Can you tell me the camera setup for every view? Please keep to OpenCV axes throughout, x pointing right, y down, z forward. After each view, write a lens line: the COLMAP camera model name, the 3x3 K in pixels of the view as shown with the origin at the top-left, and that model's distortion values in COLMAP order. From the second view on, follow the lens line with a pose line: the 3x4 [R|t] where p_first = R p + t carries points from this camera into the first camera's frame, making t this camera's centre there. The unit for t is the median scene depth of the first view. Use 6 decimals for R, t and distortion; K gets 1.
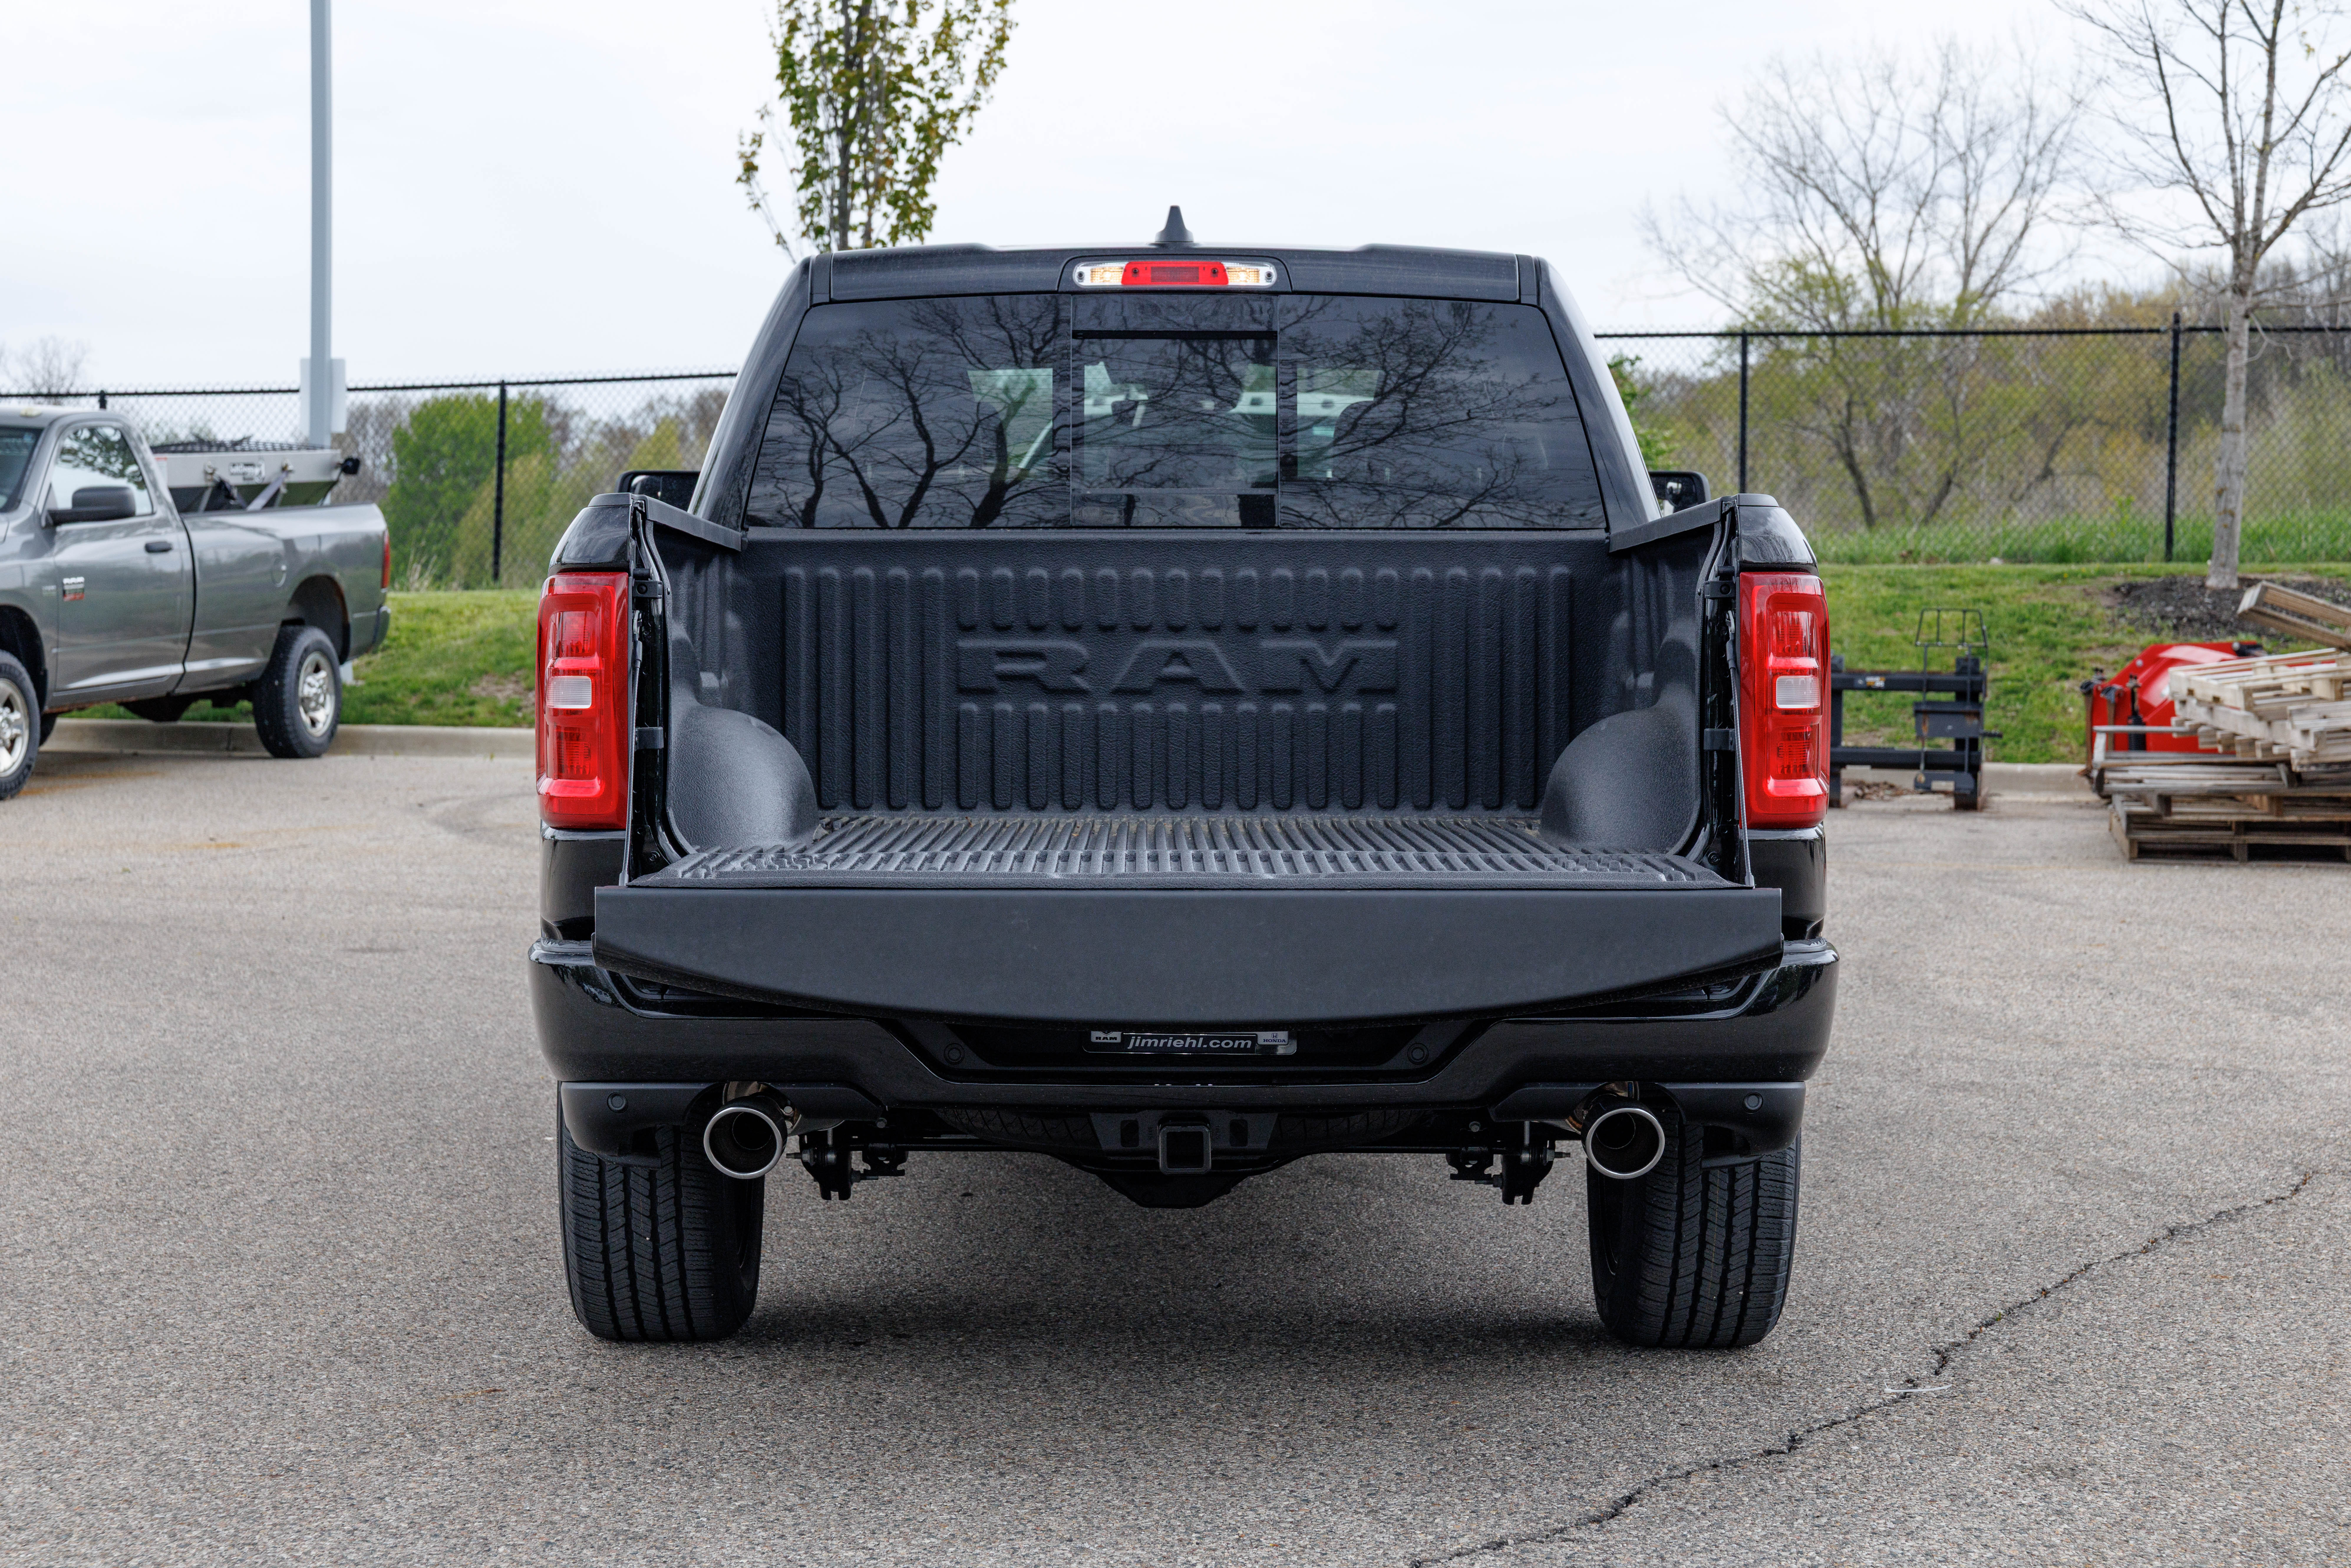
lens RADIAL K [[4564.4, 0, 1175.5], [0, 4564.4, 784.0], [0, 0, 1]] dist [-0.366224, 6.663015]
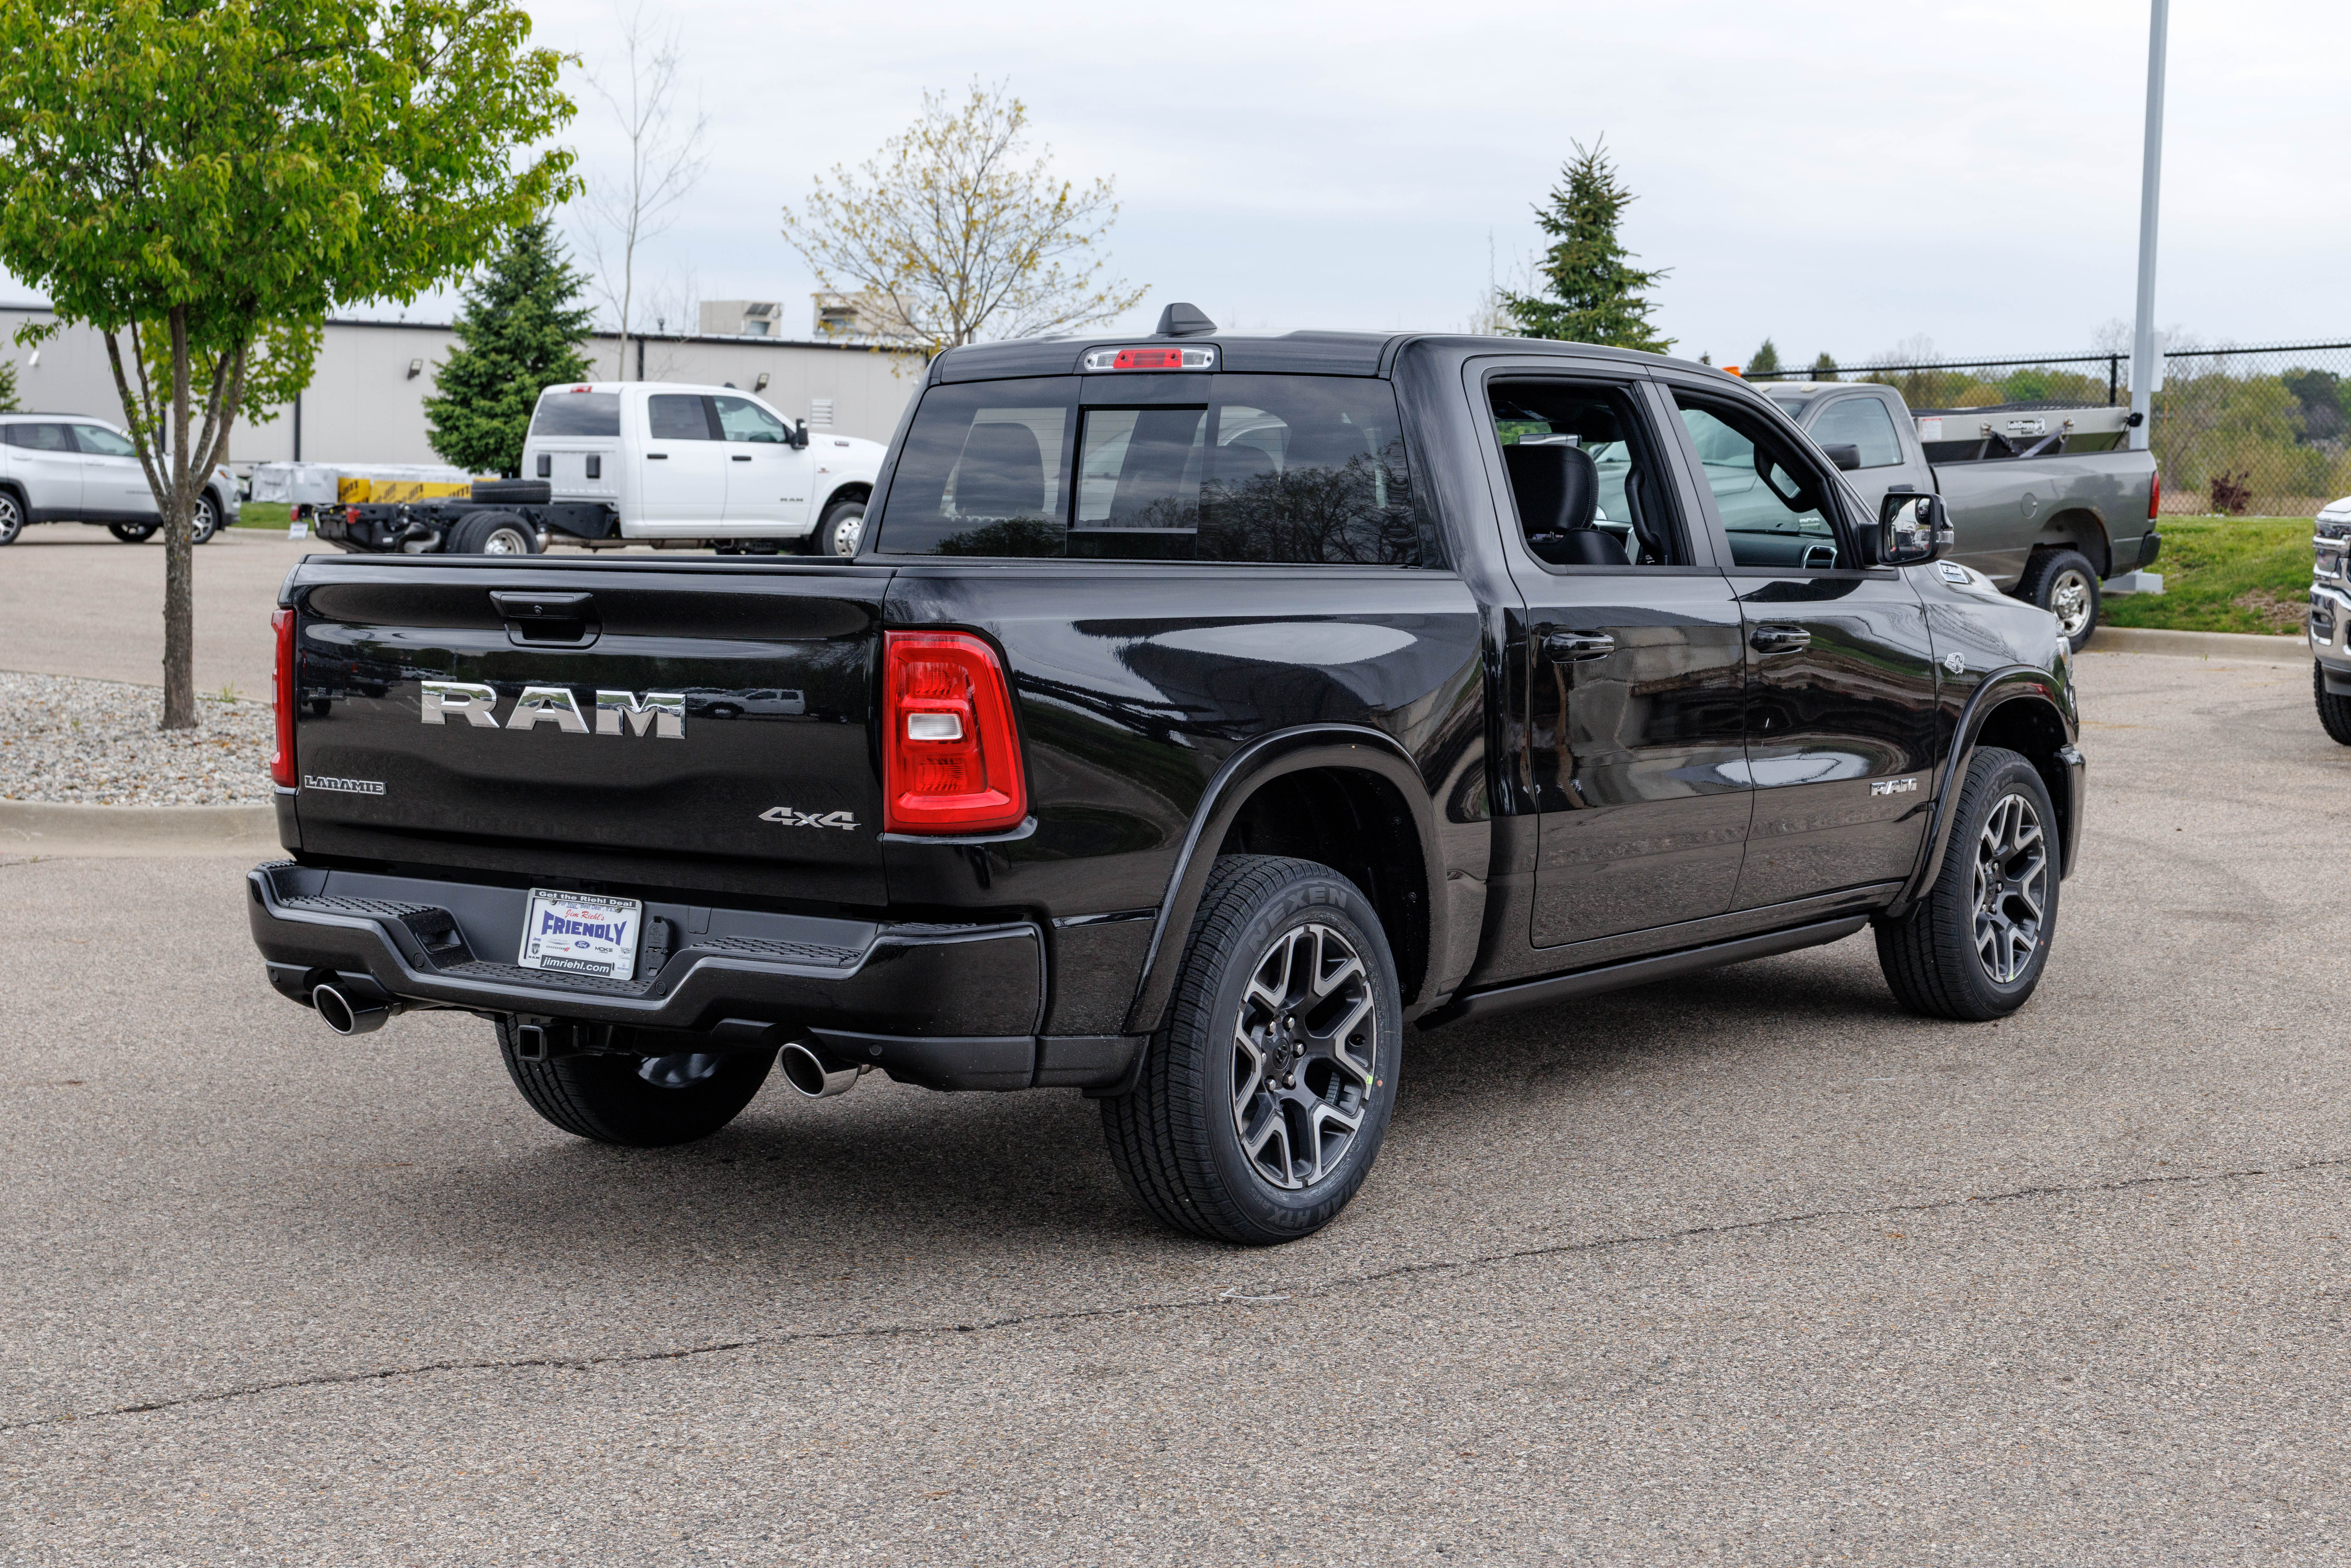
lens RADIAL K [[3524.6, 0, 1175.5], [0, 3524.6, 784.0], [0, 0, 1]] dist [-0.007036, -0.051191]
pose [[0.820596, 0.051675, -0.569168, 0.480058], [-0.027653, 0.998327, 0.050771, -0.035834], [0.570839, -0.025923, 0.820653, 0.155420]]
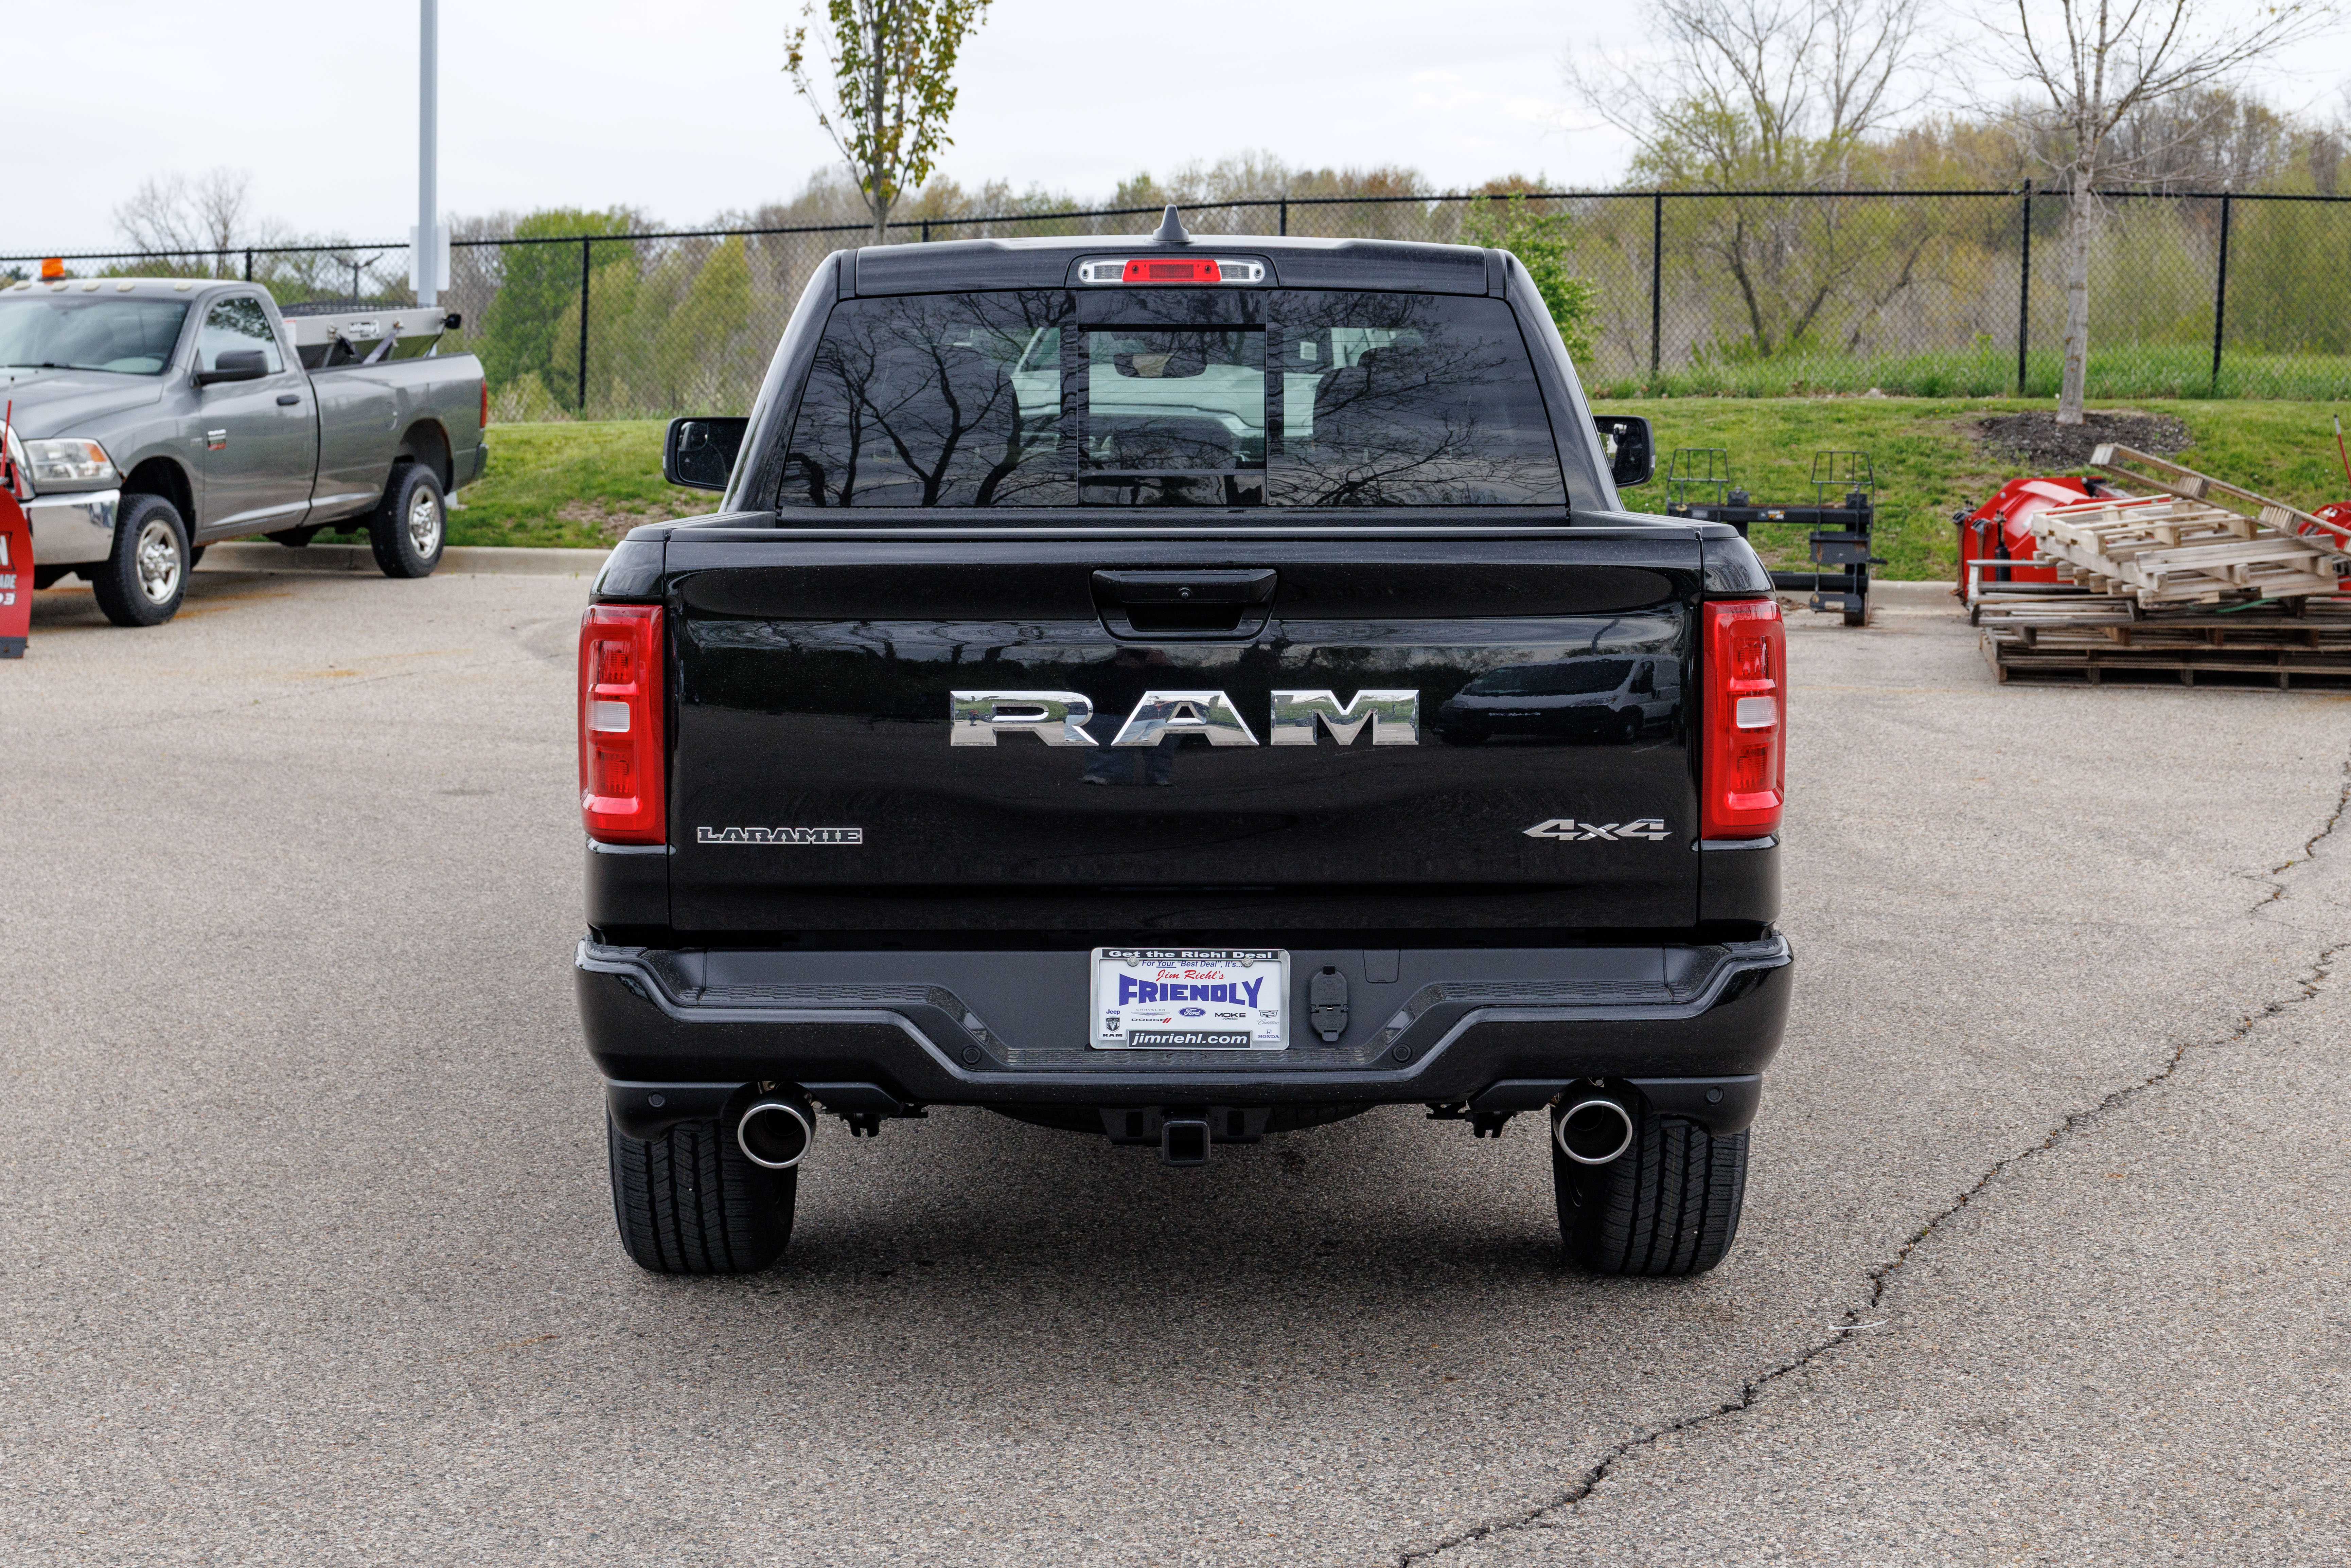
lens RADIAL K [[3840.9, 0, 1171.4], [0, 3840.9, 713.7], [0, 0, 1]] dist [0.010814, 0.045507]
pose [[0.999992, -0.003863, 0.001082, -0.001241], [0.003812, 0.999016, 0.044187, -0.038897], [-0.001252, -0.044183, 0.999023, 0.062222]]
